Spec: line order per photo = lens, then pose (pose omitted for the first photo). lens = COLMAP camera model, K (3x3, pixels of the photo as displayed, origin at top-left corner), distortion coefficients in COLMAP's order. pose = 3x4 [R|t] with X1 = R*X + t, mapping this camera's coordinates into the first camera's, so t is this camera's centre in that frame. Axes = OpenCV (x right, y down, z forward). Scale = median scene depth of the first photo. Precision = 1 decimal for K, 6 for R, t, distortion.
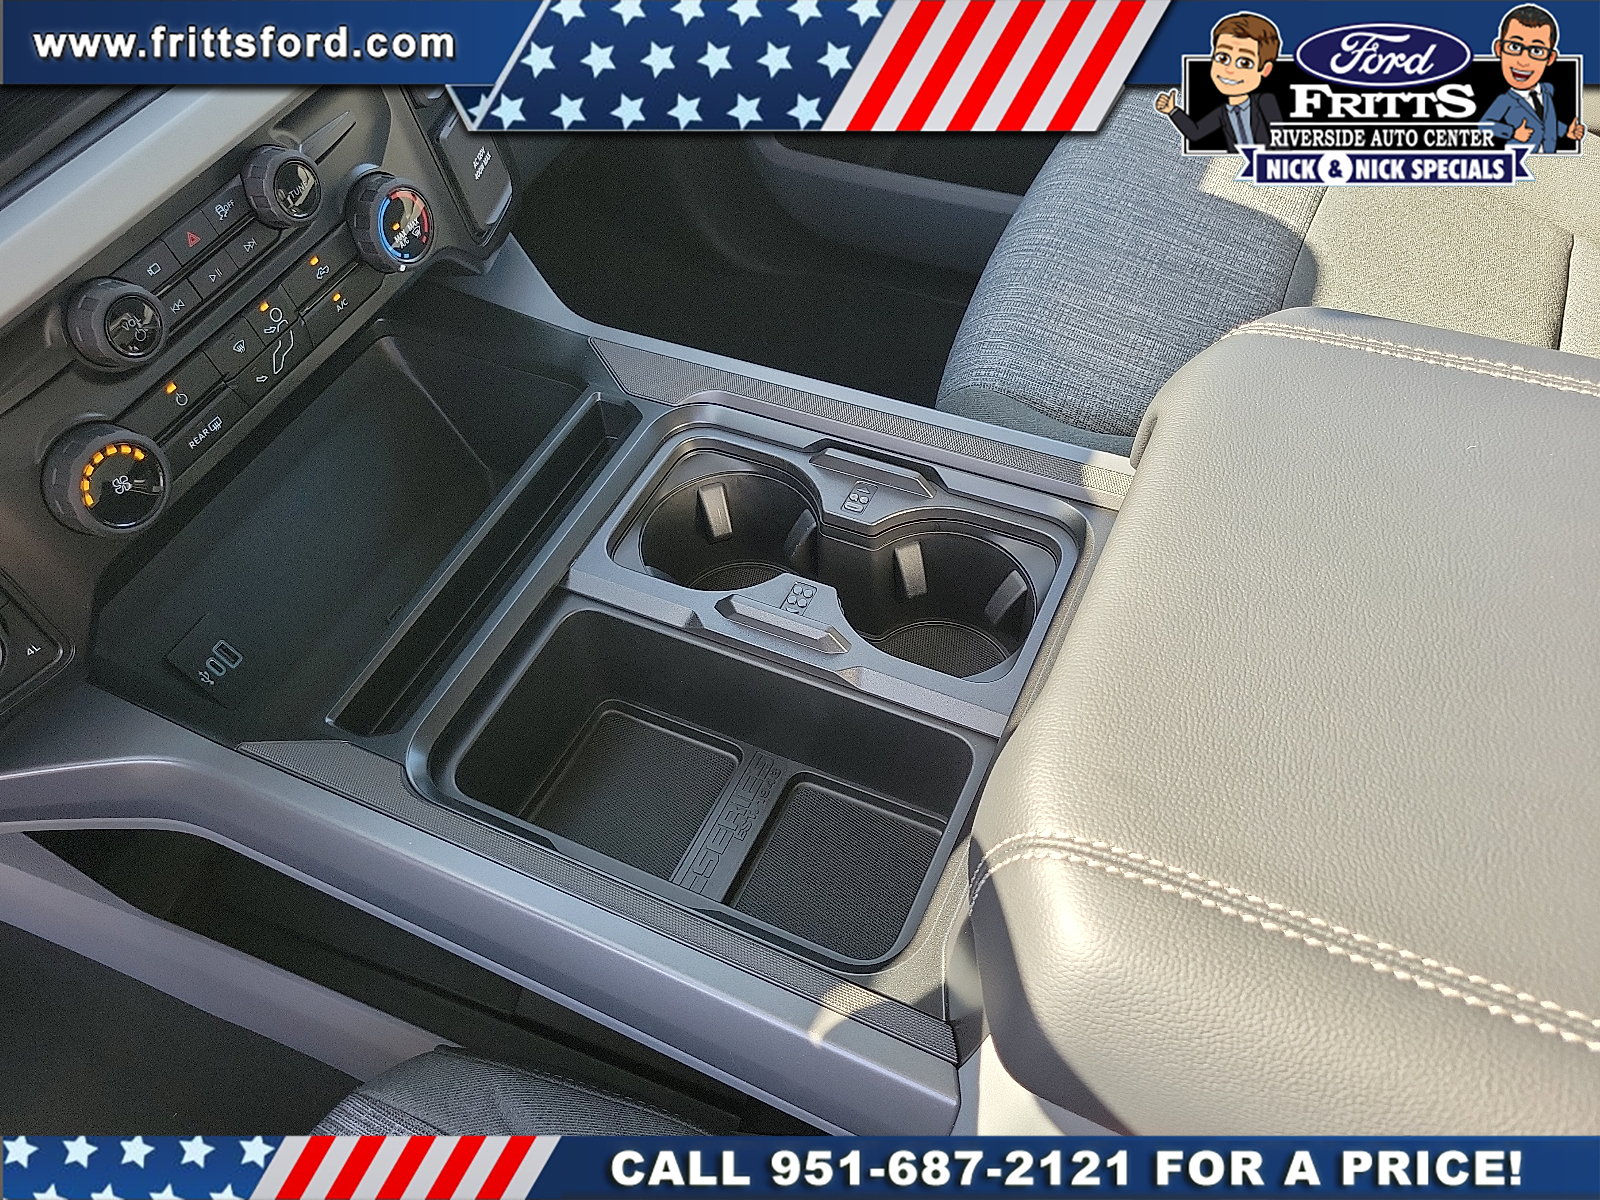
lens RADIAL K [[1202.3, 0, 773.0], [0, 1202.3, 601.5], [0, 0, 1]] dist [0.002194, 0.002566]
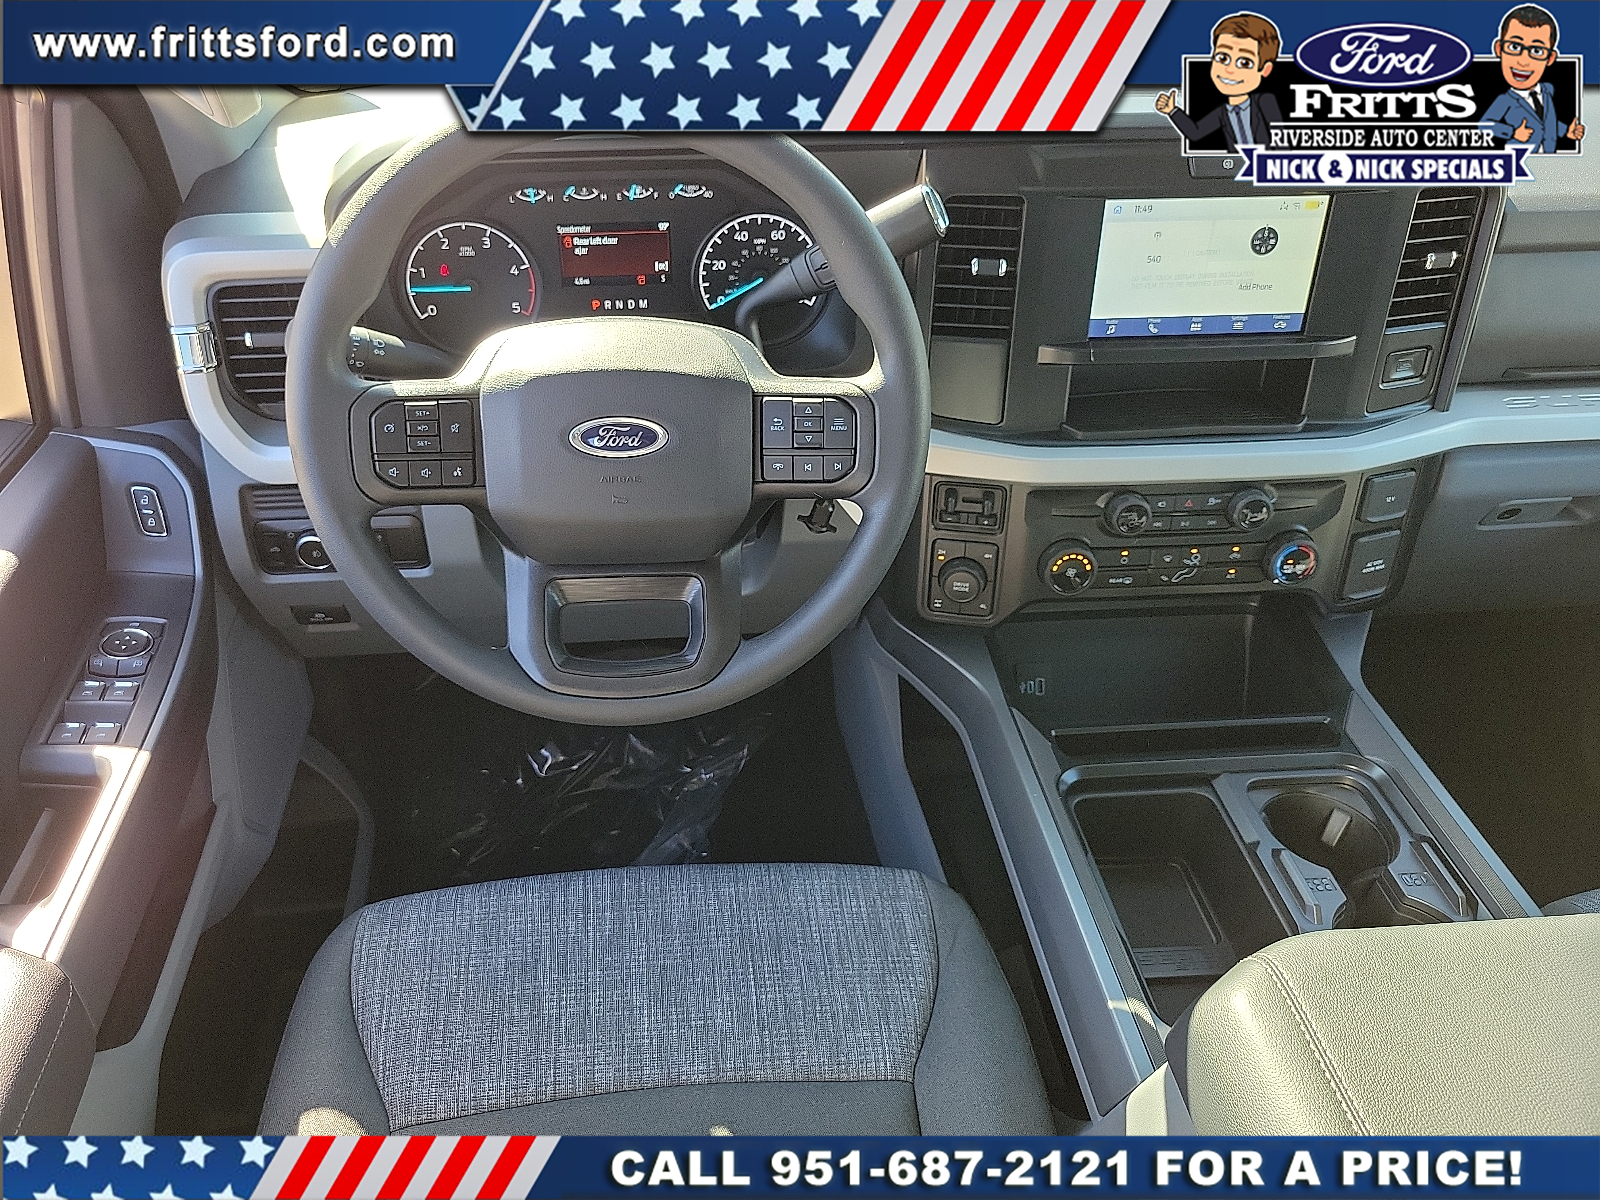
lens RADIAL K [[1202.3, 0, 773.0], [0, 1202.3, 601.5], [0, 0, 1]] dist [0.002194, 0.002566]
pose [[0.518616, 0.577189, -0.630786, 0.443058], [-0.706249, 0.705023, 0.064459, 0.143369], [0.481924, 0.412062, 0.773275, -0.691014]]
